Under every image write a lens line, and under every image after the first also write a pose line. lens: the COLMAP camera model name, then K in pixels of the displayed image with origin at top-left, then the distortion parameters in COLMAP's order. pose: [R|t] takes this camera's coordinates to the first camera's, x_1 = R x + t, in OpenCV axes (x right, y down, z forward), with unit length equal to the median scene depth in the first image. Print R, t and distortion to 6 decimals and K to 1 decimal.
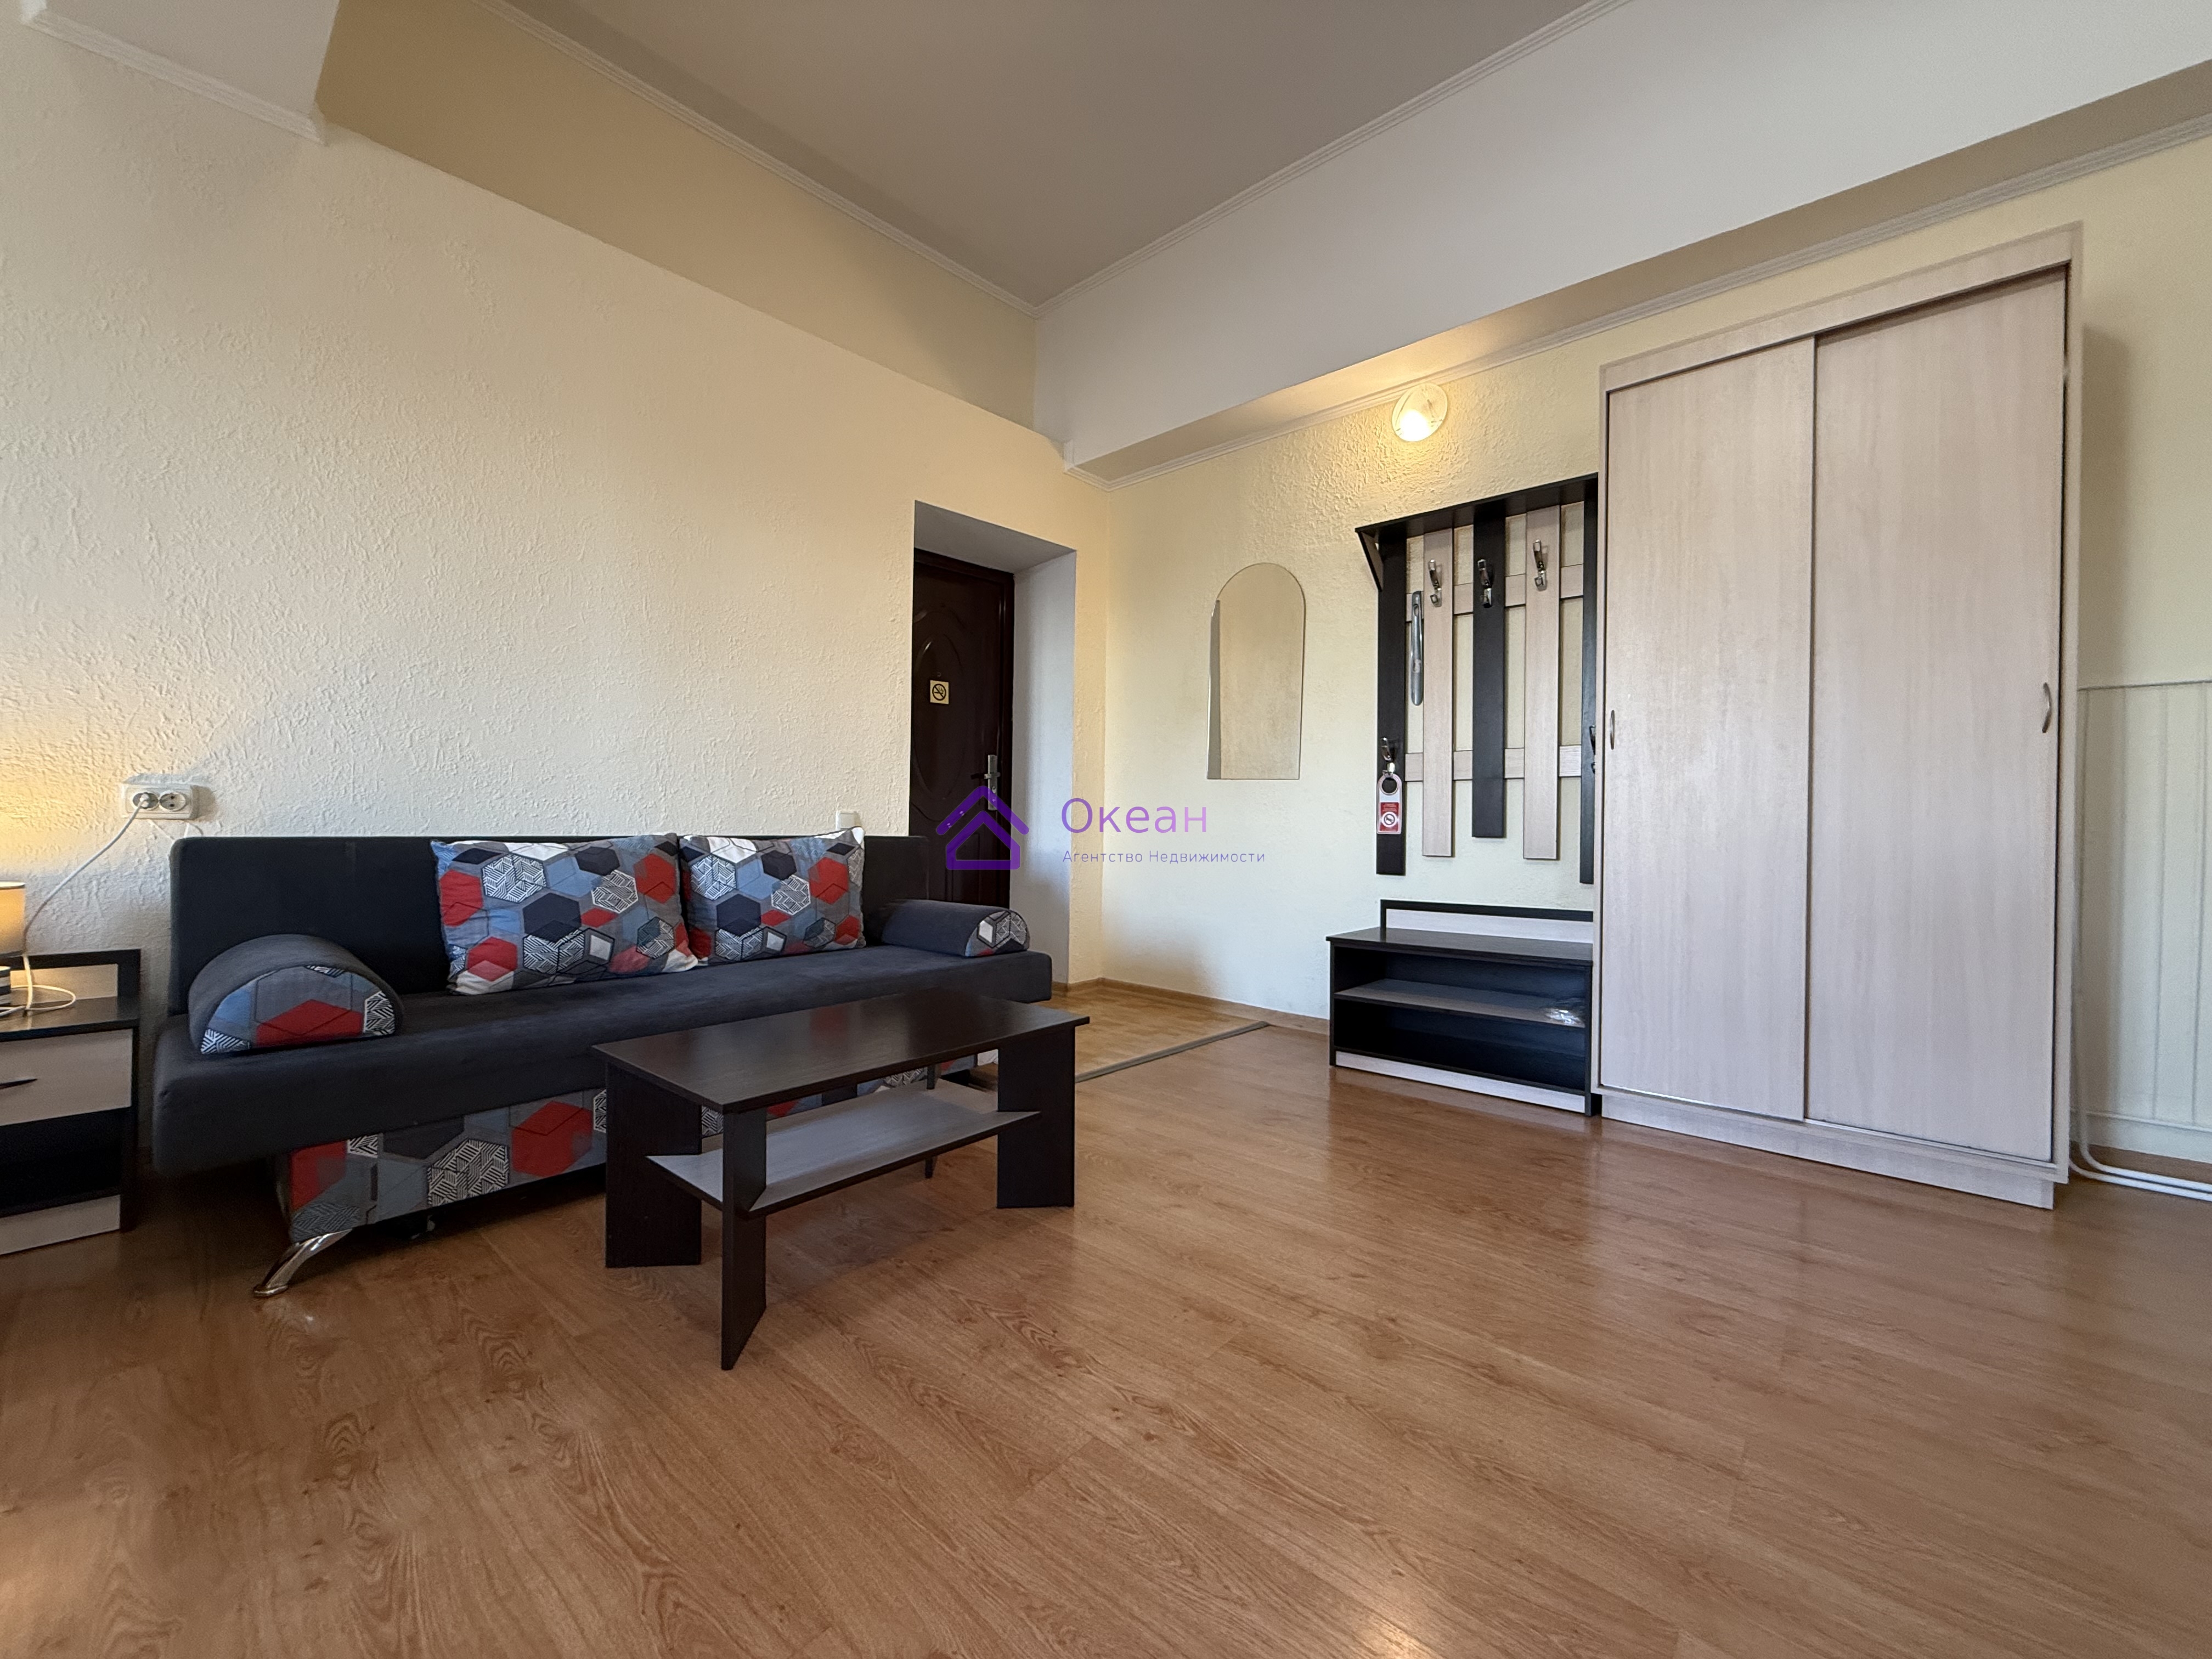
lens RADIAL K [[882.1, 0, 1106.0], [0, 882.1, 829.5], [0, 0, 1]] dist [-0.003089, 0.000882]
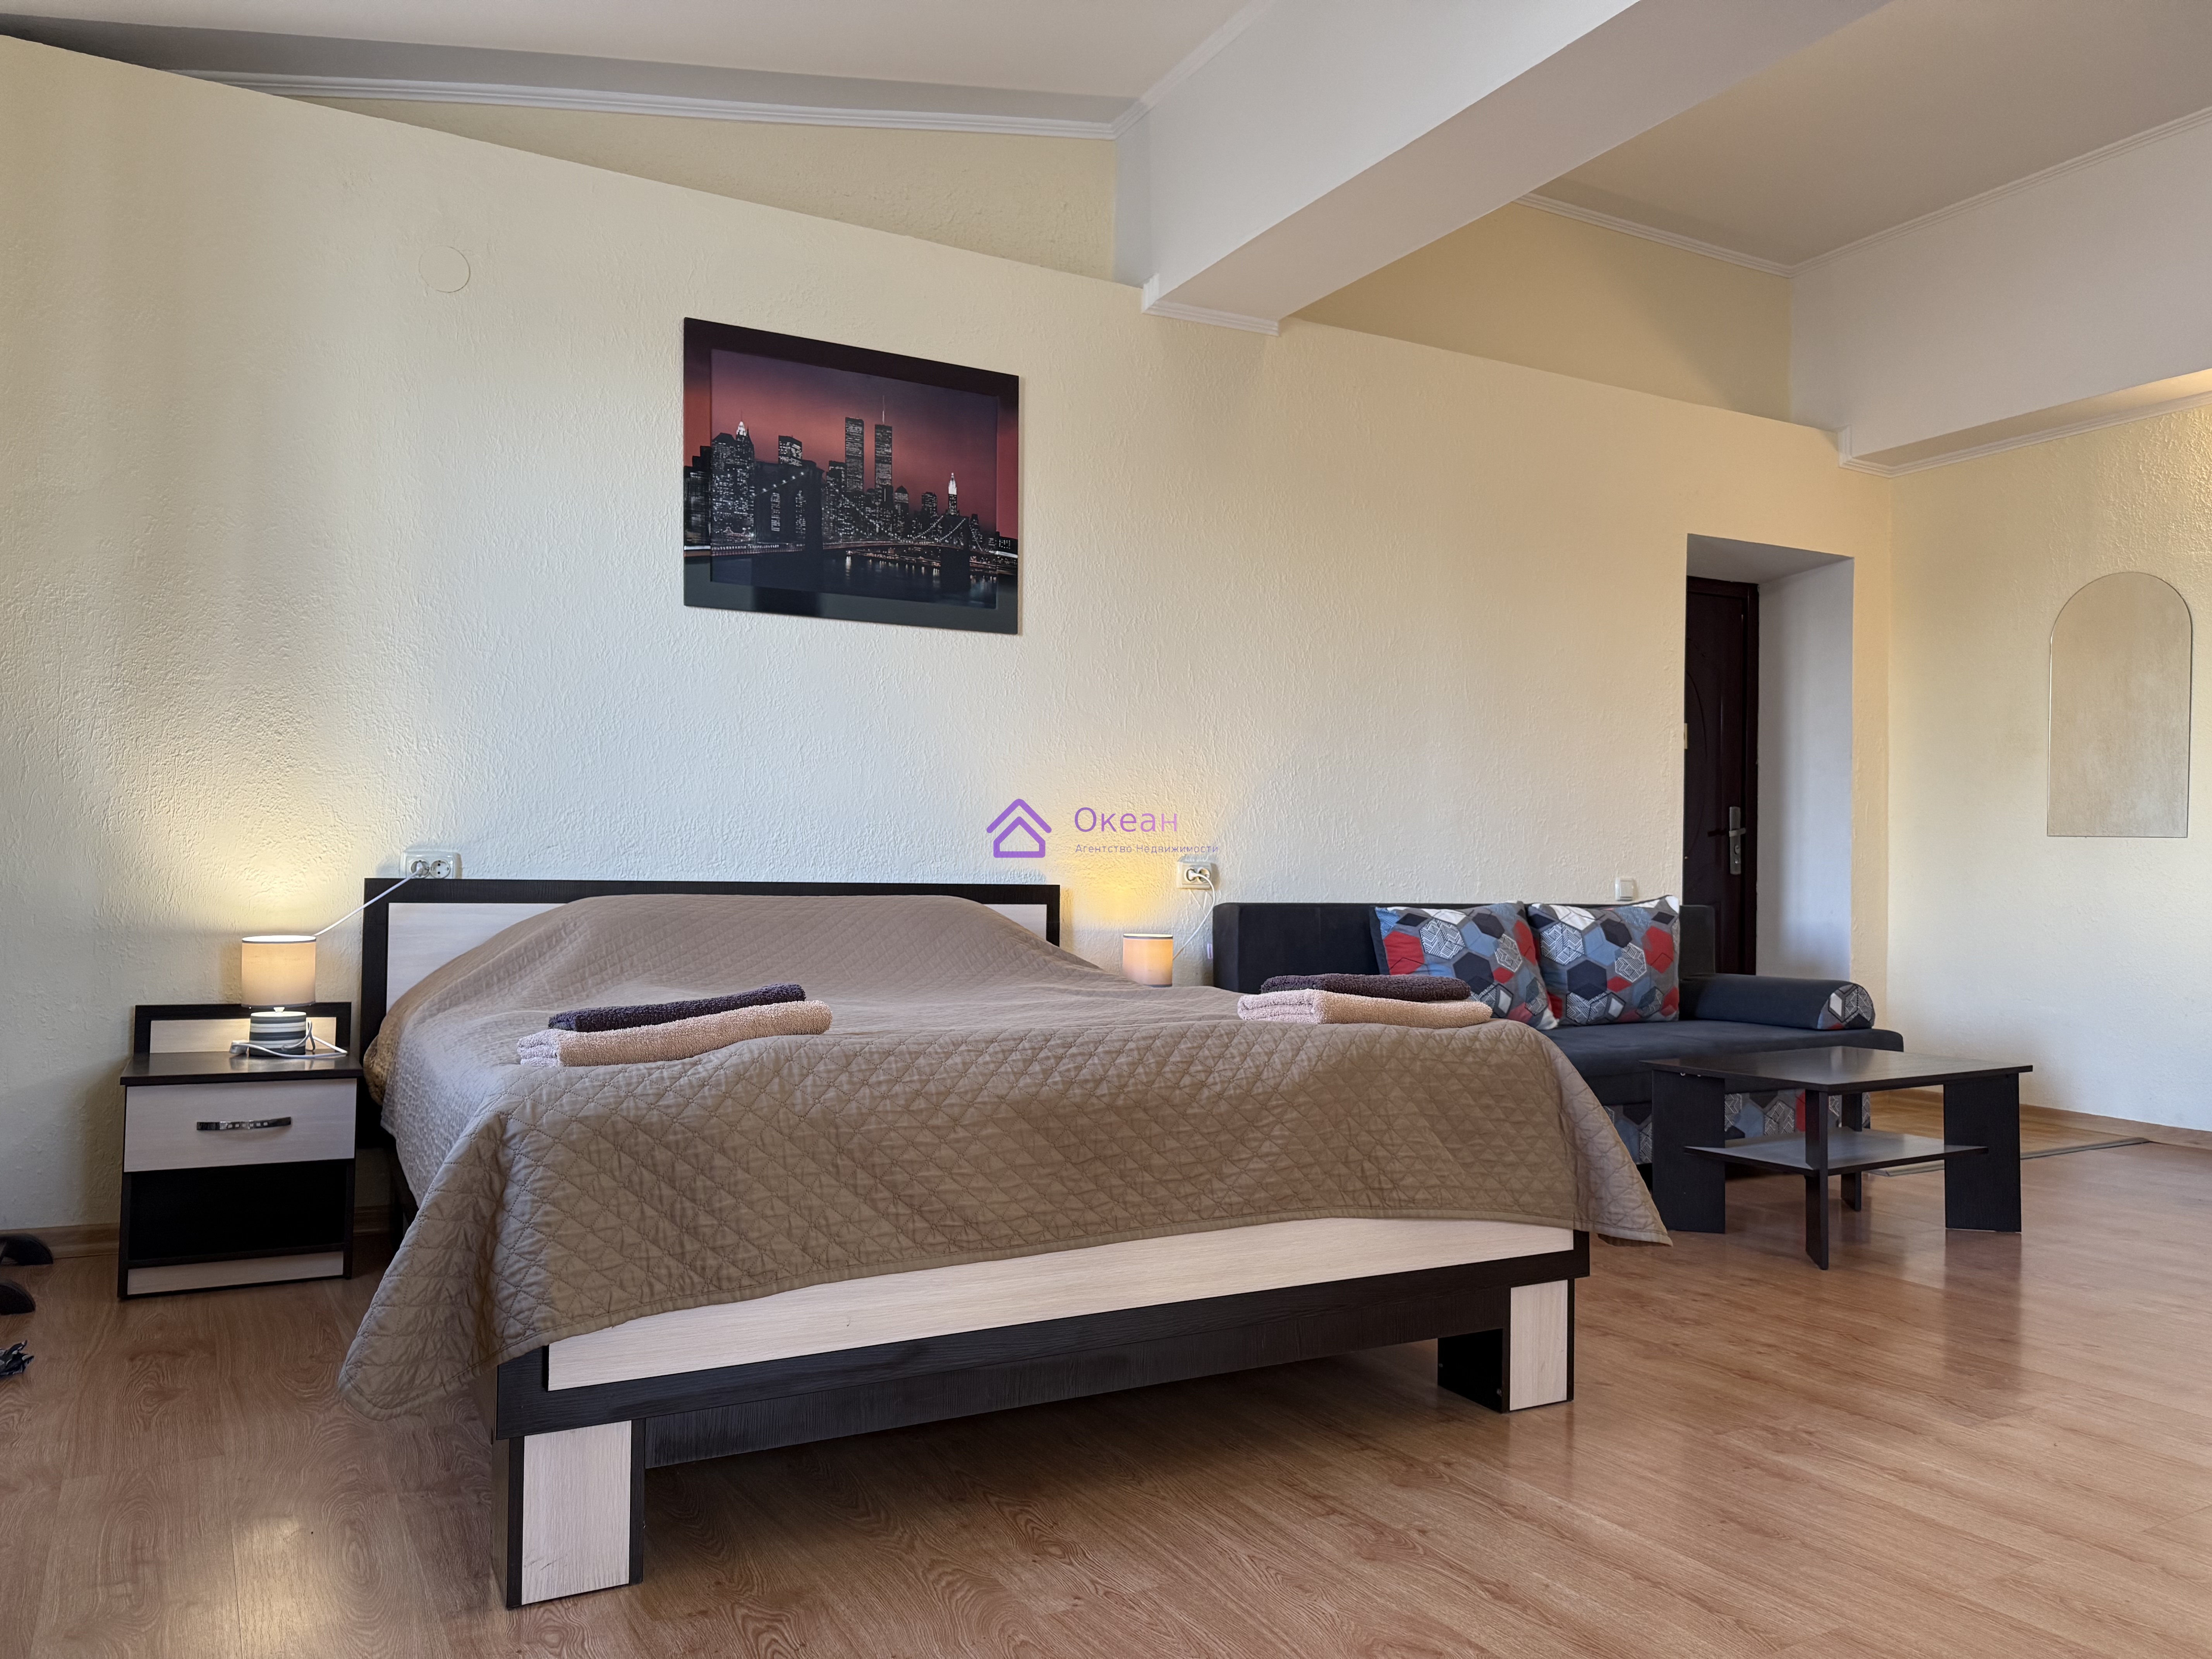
lens RADIAL K [[1547.5, 0, 1126.8], [0, 1547.5, 838.5], [0, 0, 1]] dist [0.142114, -0.232949]
pose [[0.951451, -0.009879, -0.307641, -0.391706], [-0.001721, 0.999298, -0.037412, -0.000368], [0.307795, 0.036125, 0.950767, -1.022572]]
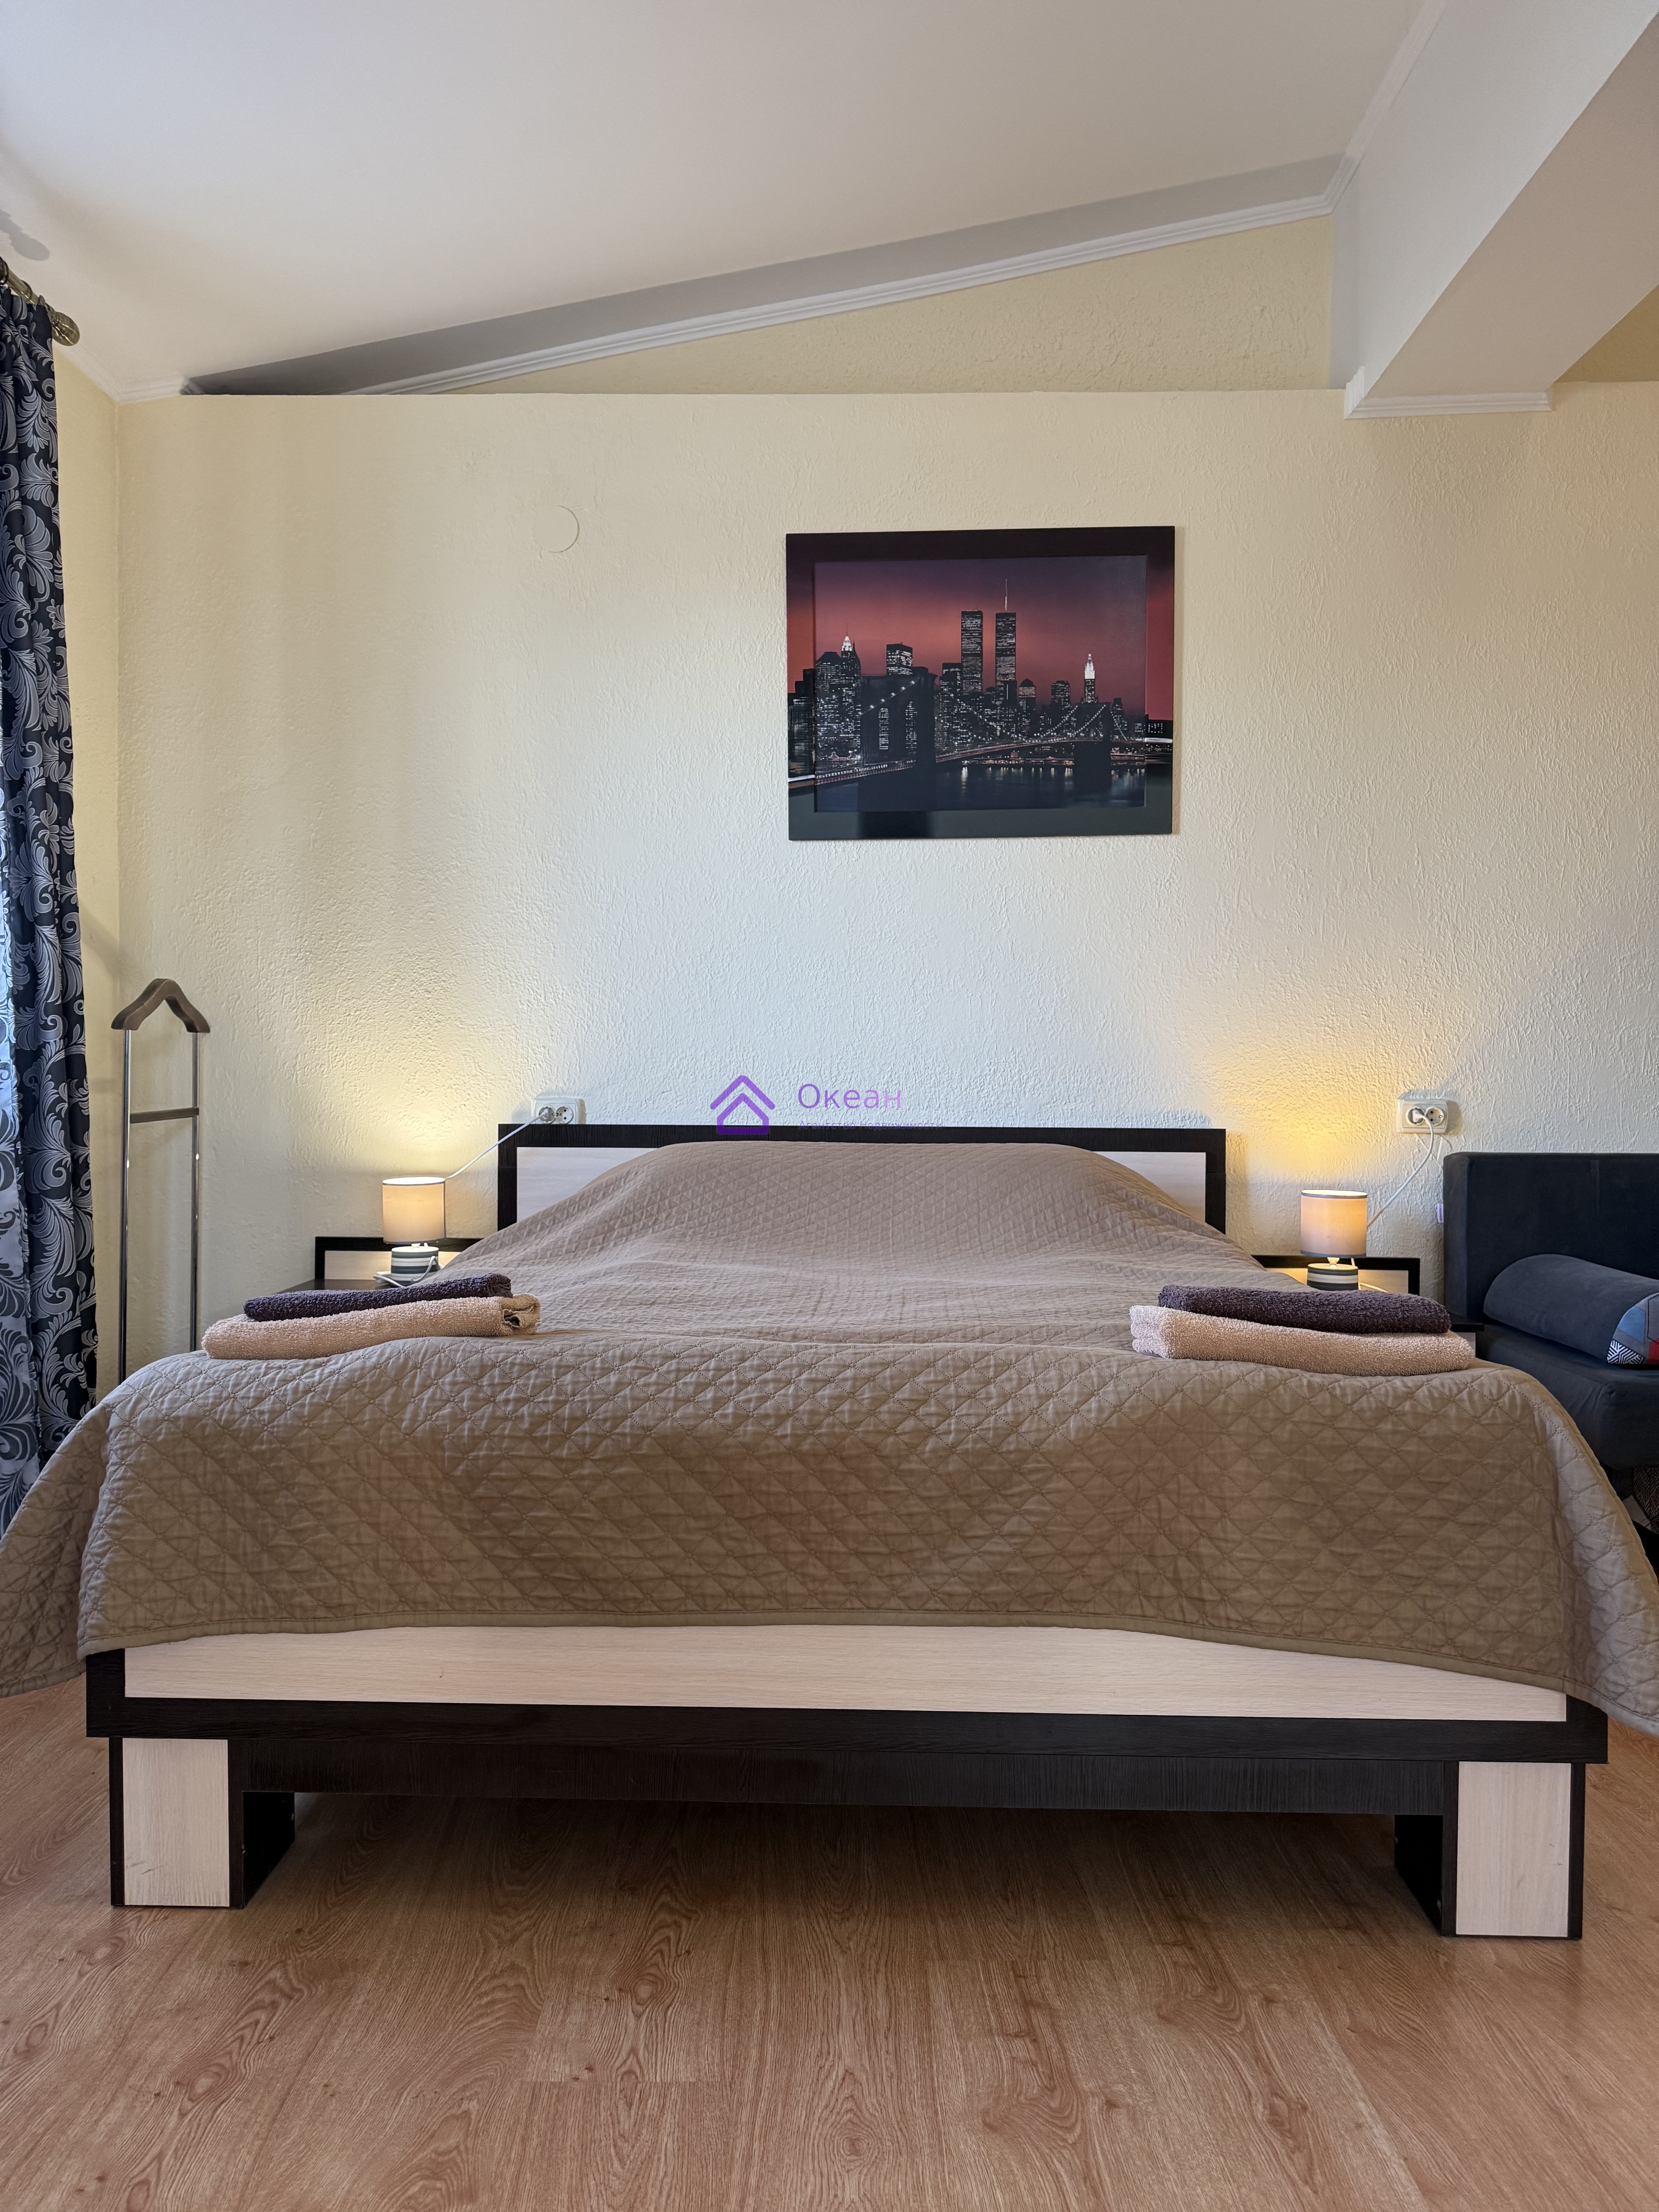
lens RADIAL K [[1554.4, 0, 824.2], [0, 1554.4, 1108.7], [0, 0, 1]] dist [0.110429, -0.174056]
pose [[0.663688, 0.003794, -0.748000, -0.133156], [-0.001286, 0.999991, 0.003930, -0.039490], [0.748008, -0.001646, 0.663687, -0.634373]]
